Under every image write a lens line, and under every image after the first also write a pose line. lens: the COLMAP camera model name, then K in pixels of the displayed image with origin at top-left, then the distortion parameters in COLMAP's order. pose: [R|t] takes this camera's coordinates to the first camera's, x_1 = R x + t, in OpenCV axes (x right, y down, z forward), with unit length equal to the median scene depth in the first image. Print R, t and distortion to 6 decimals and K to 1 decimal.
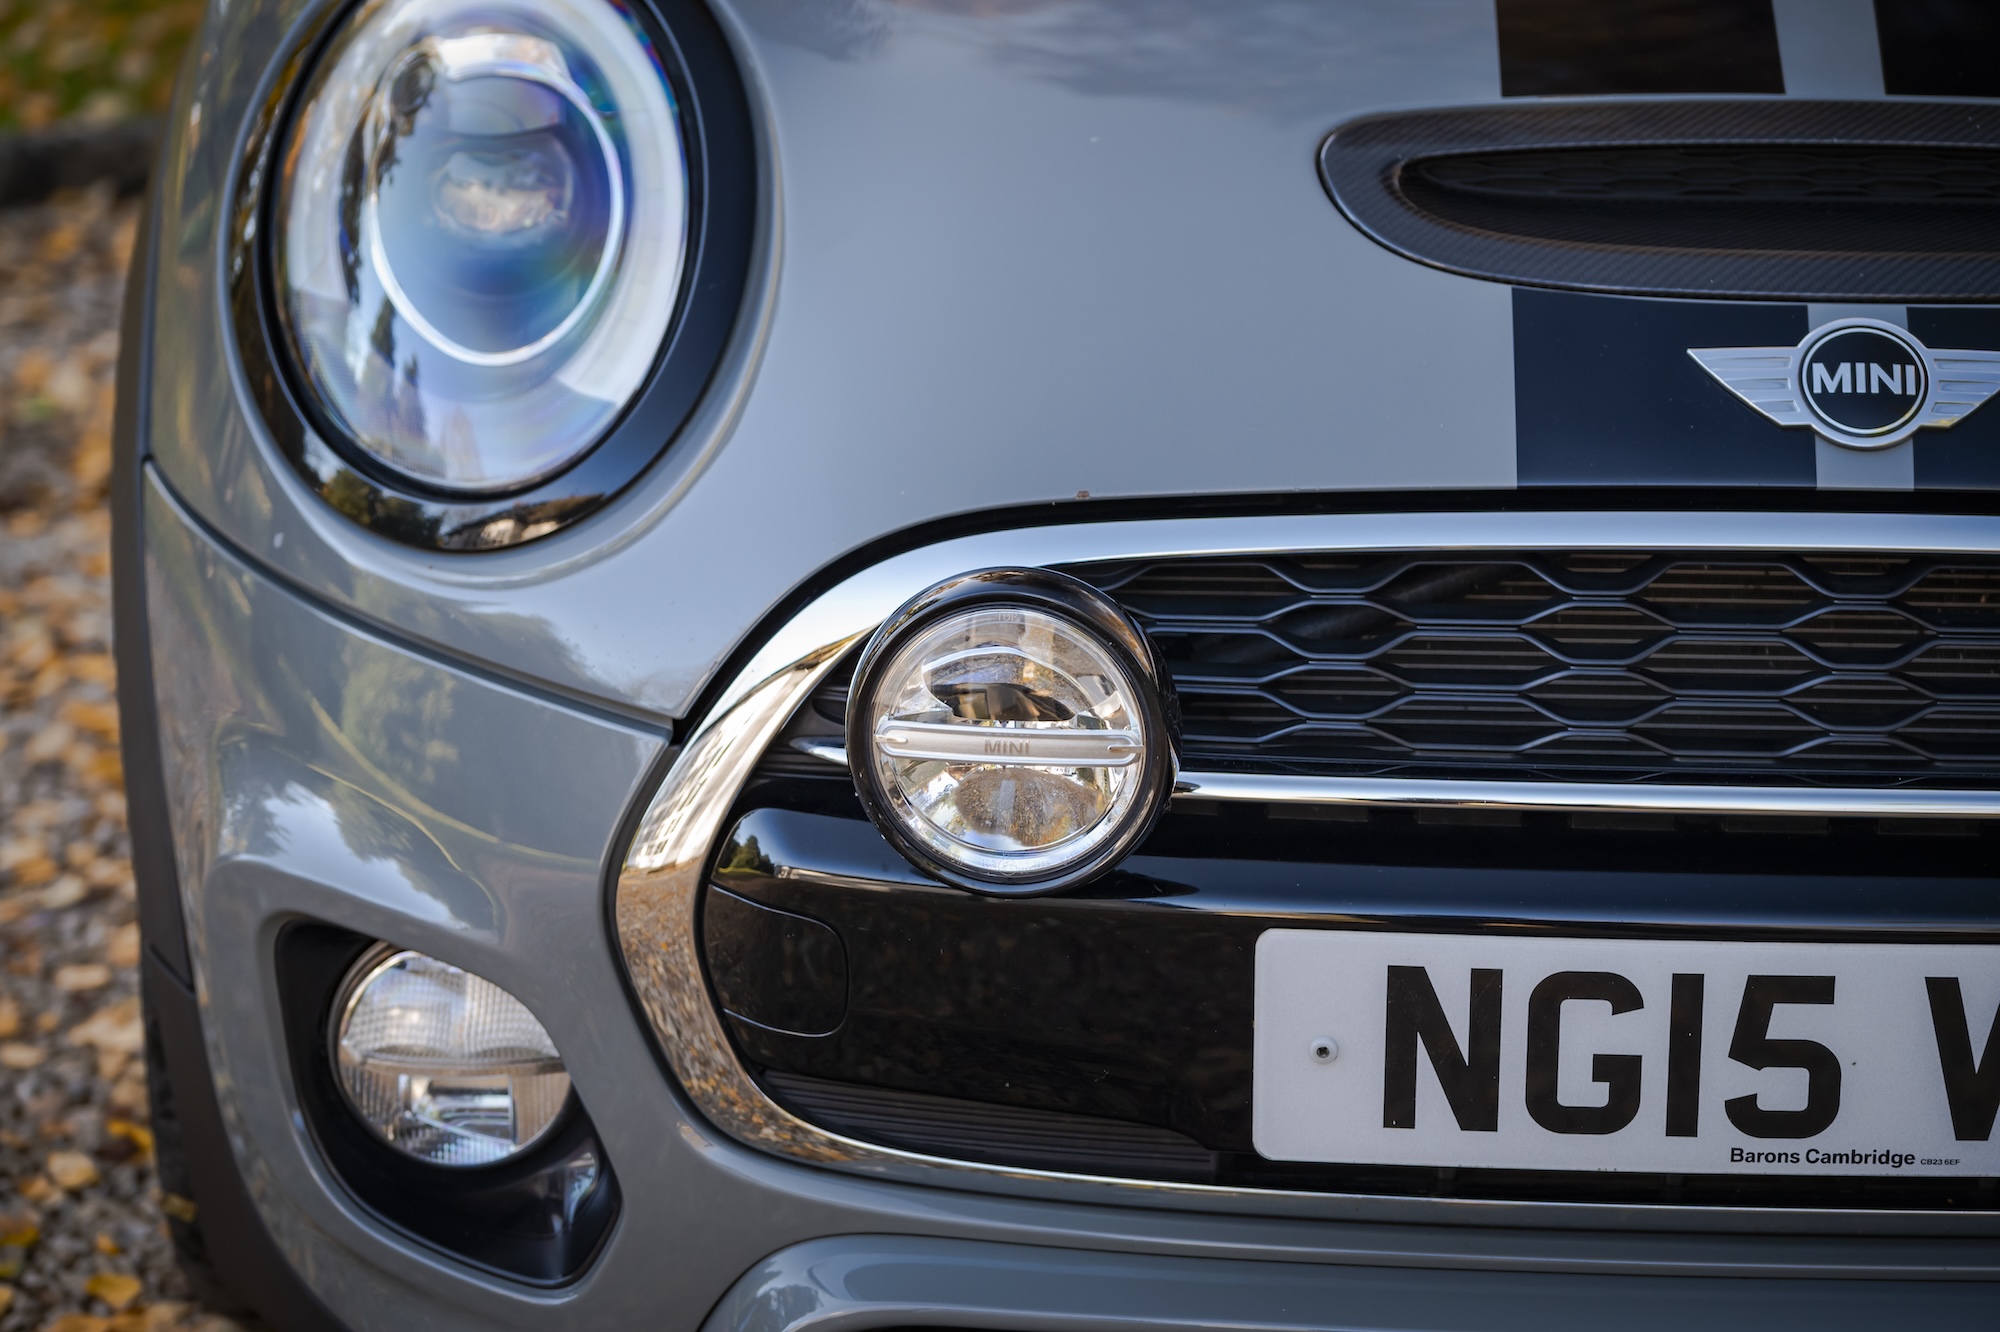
lens RADIAL K [[5836.0, 0, 1000.0], [0, 5836.0, 666.0], [0, 0, 1]] dist [-0.051120, -0.522366]
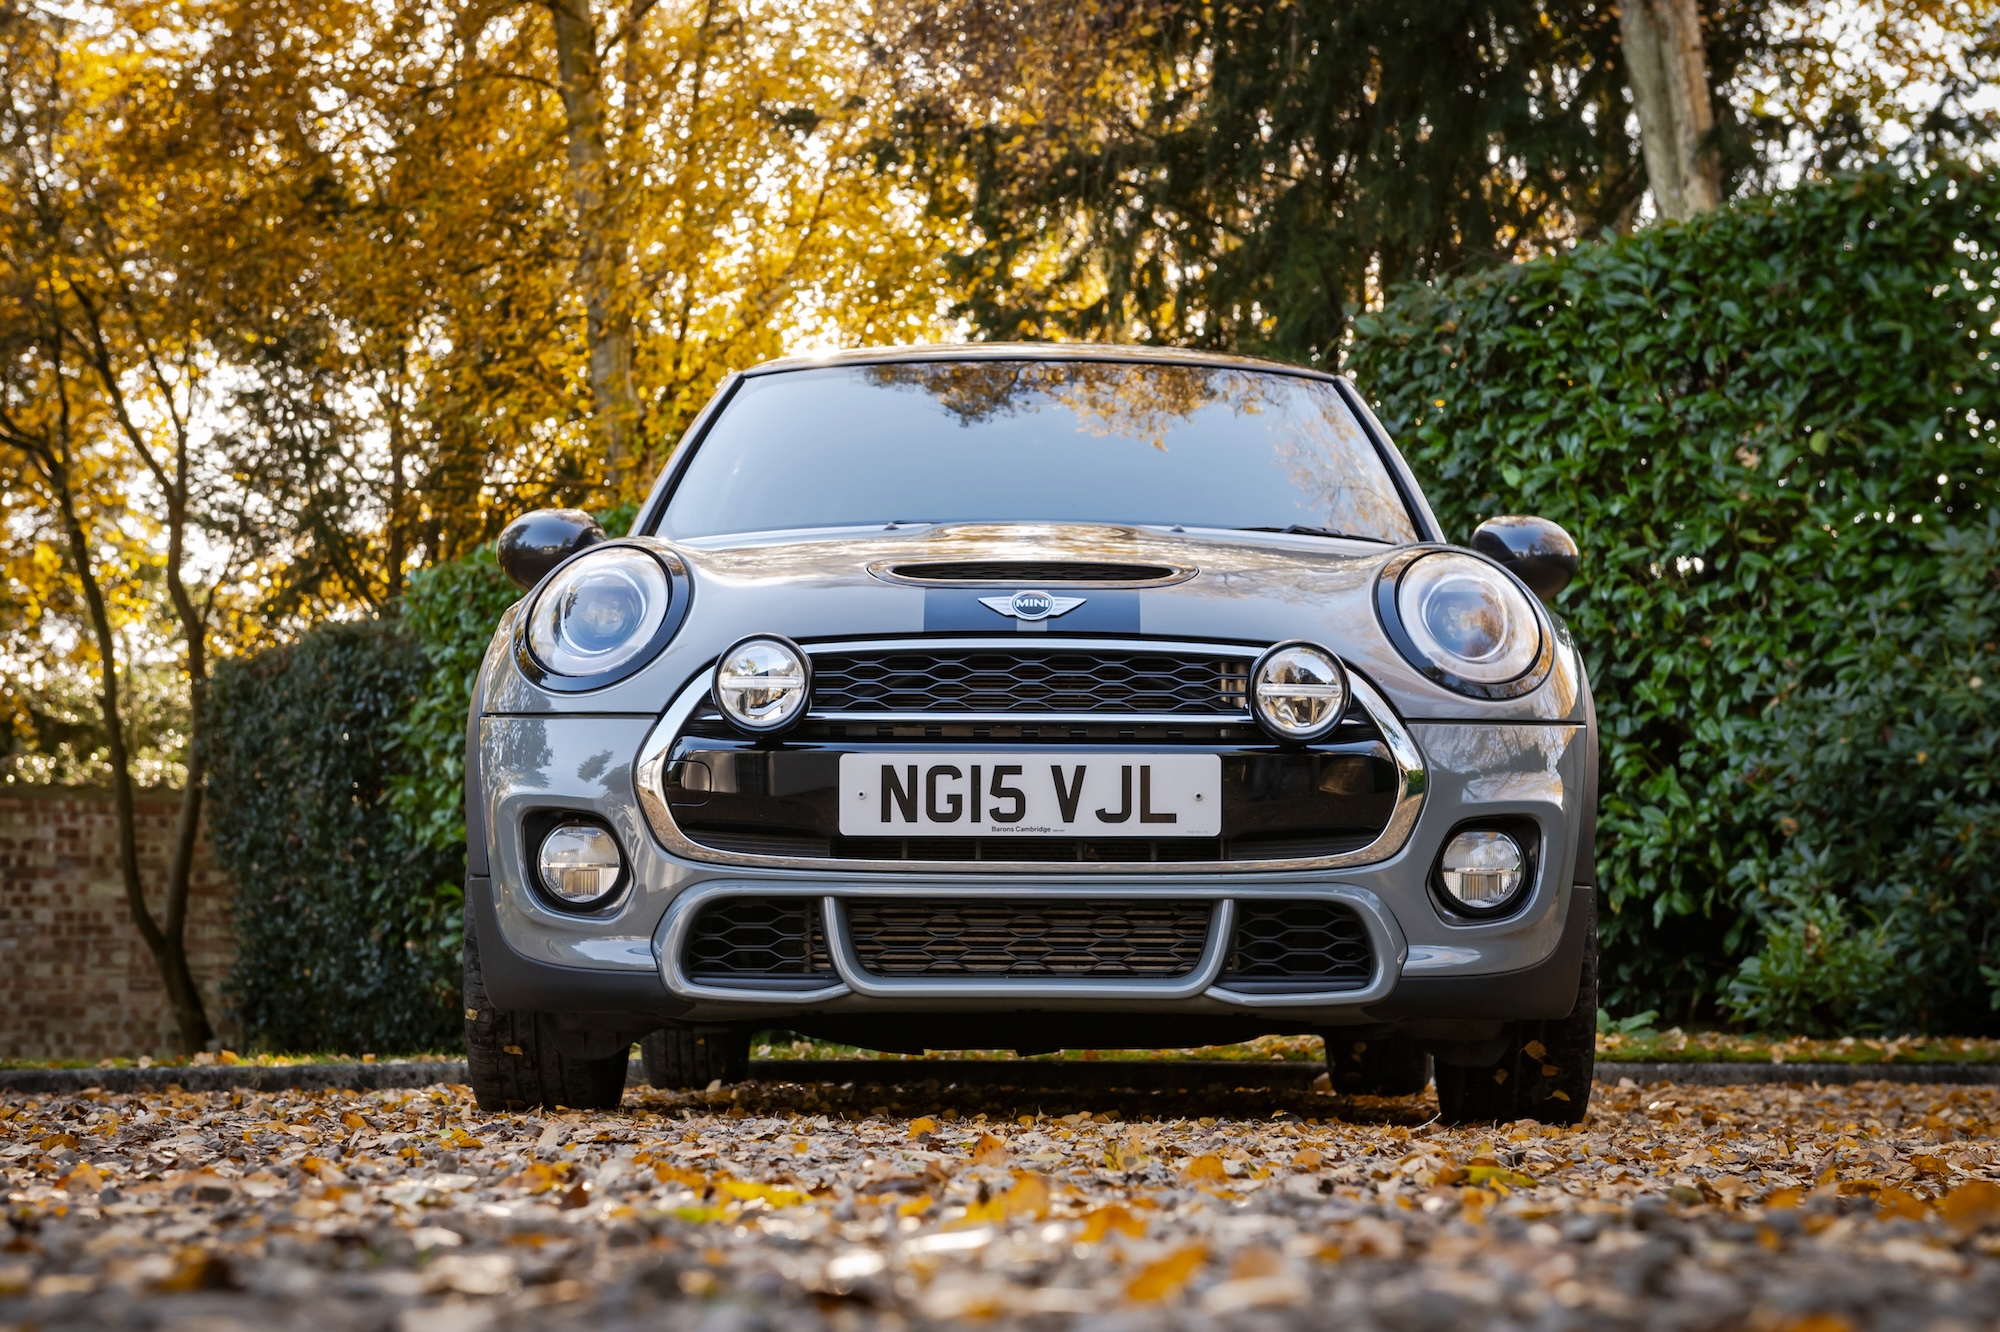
lens RADIAL K [[3877.4, 0, 995.1], [0, 3877.4, 640.0], [0, 0, 1]] dist [0.025048, -0.018942]
pose [[0.999635, 0.008175, 0.025769, 0.072810], [0.003175, 0.911092, -0.412192, 0.850286], [-0.026847, 0.412123, 0.910733, -0.937673]]
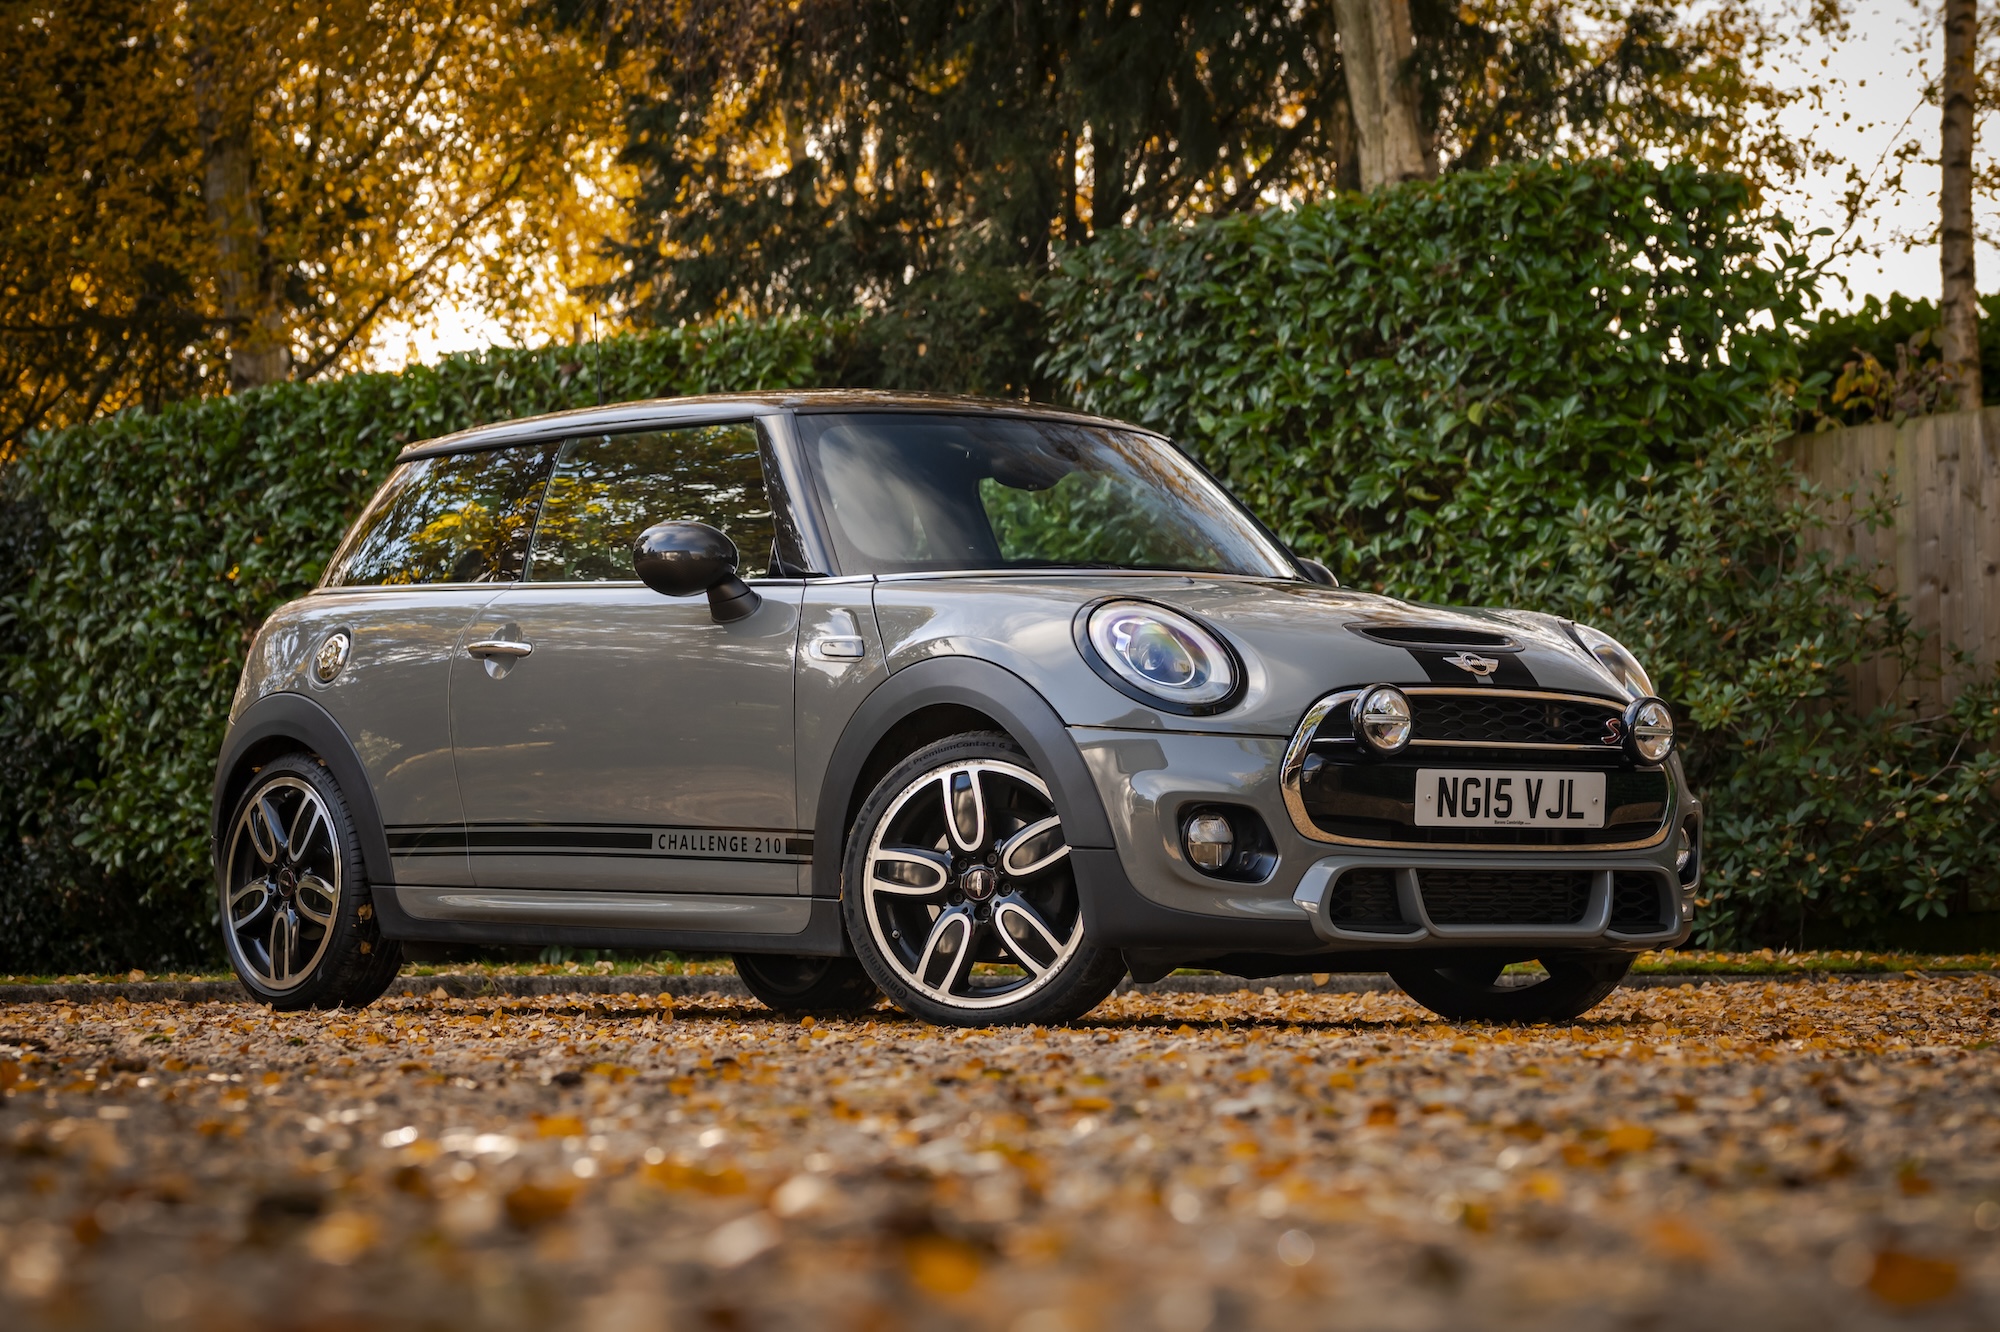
lens RADIAL K [[5665.0, 0, 1000.0], [0, 5665.0, 666.0], [0, 0, 1]] dist [-0.099978, 0.122751]
pose [[0.994463, 0.006054, 0.104908, -0.237515], [0.032001, 0.933470, -0.357224, 1.698308], [-0.100091, 0.358604, 0.928108, -3.616978]]
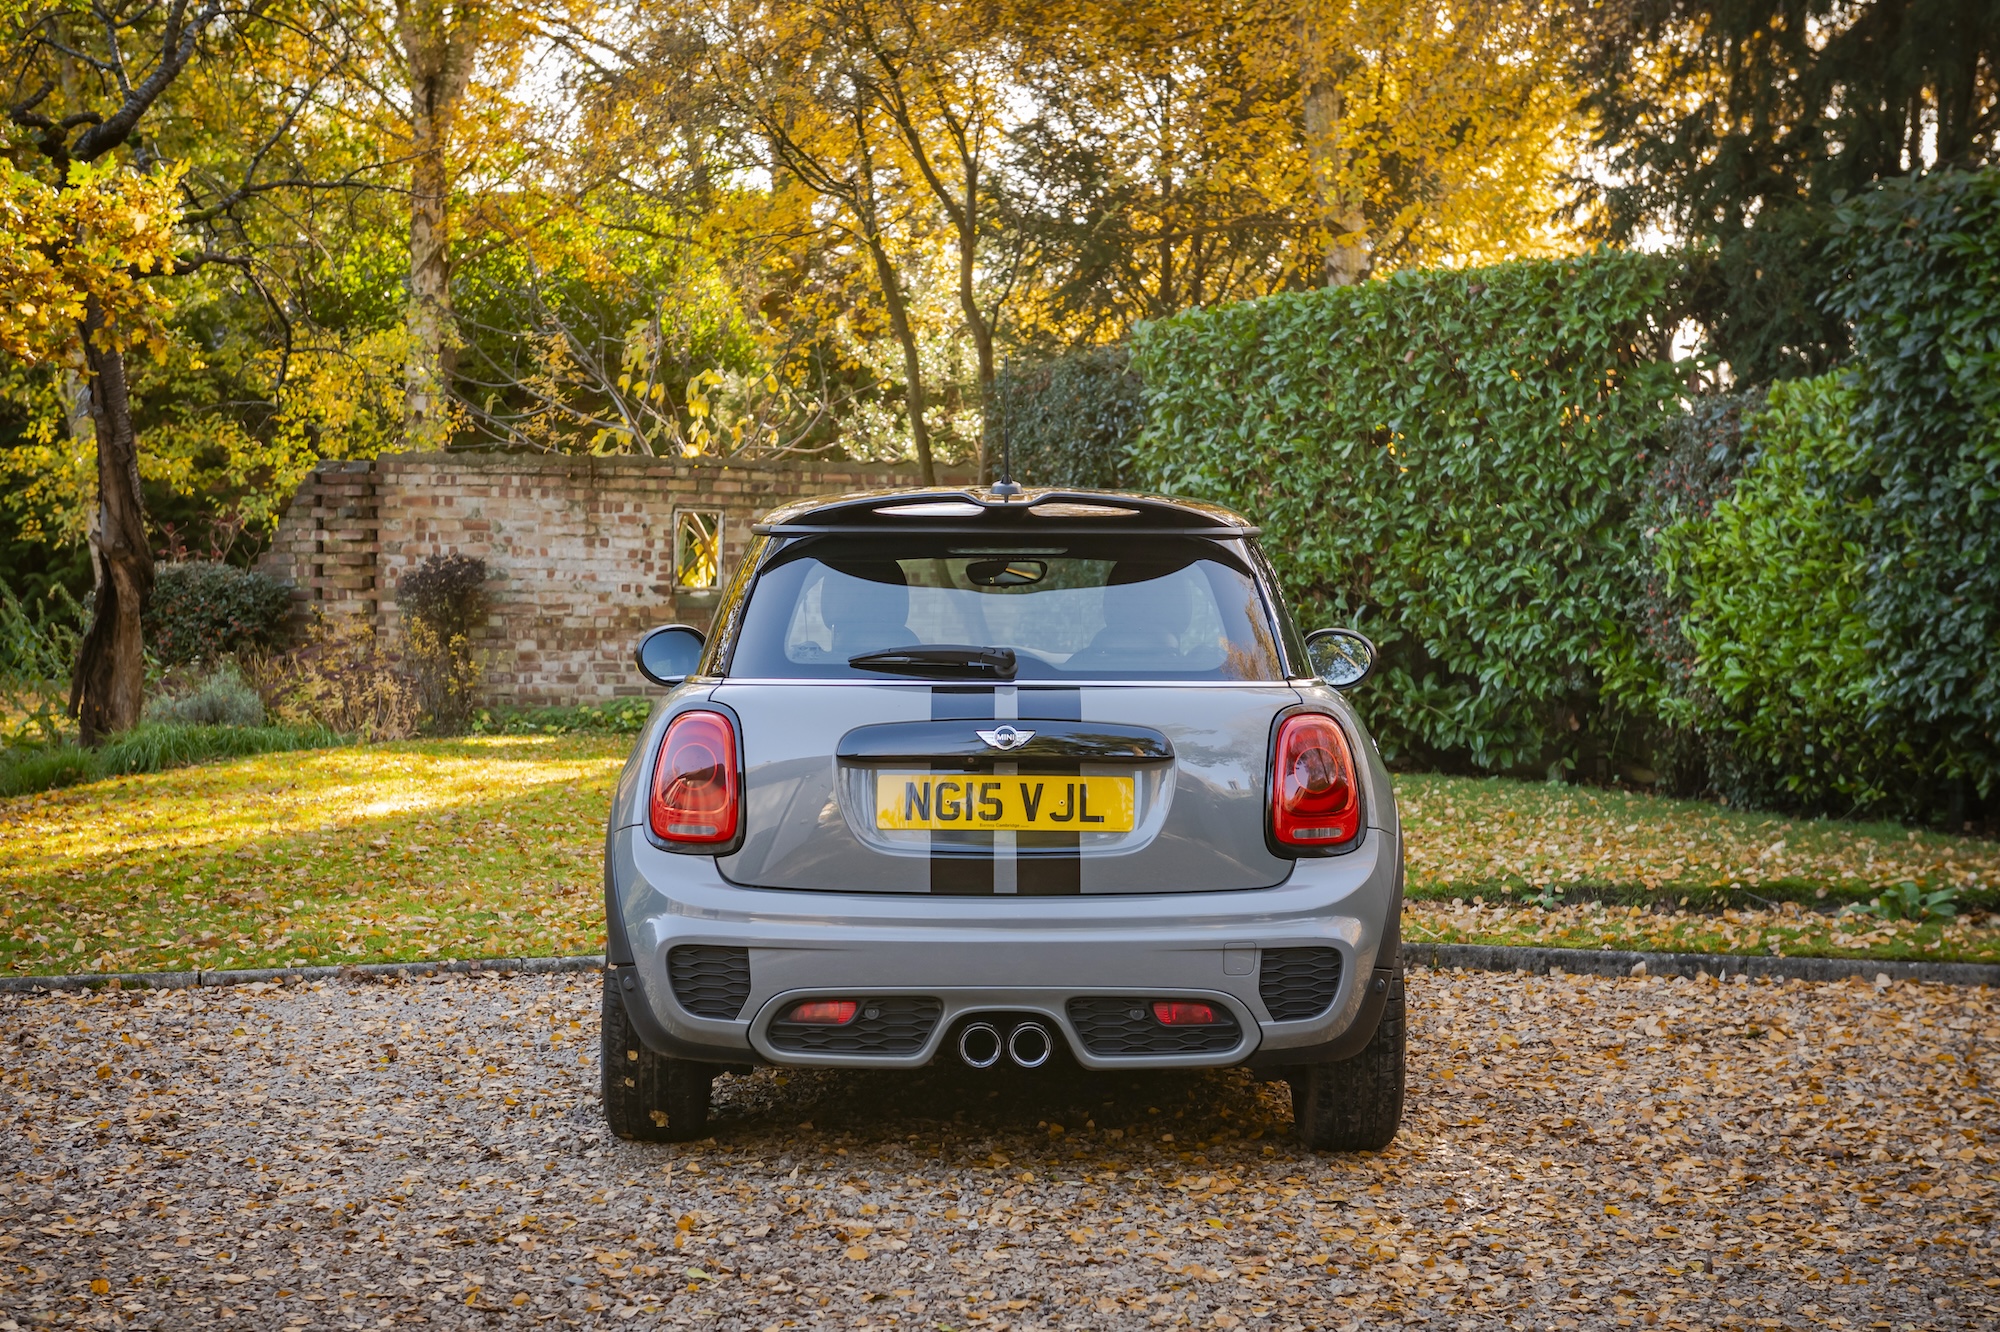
lens RADIAL K [[3548.1, 0, 1000.0], [0, 3548.1, 666.0], [0, 0, 1]] dist [0.015401, -0.054038]
pose [[0.978004, 0.018234, -0.207789, 0.589861], [-0.075304, 0.959853, -0.270205, 0.601615], [0.194520, 0.279909, 0.940113, -1.716498]]
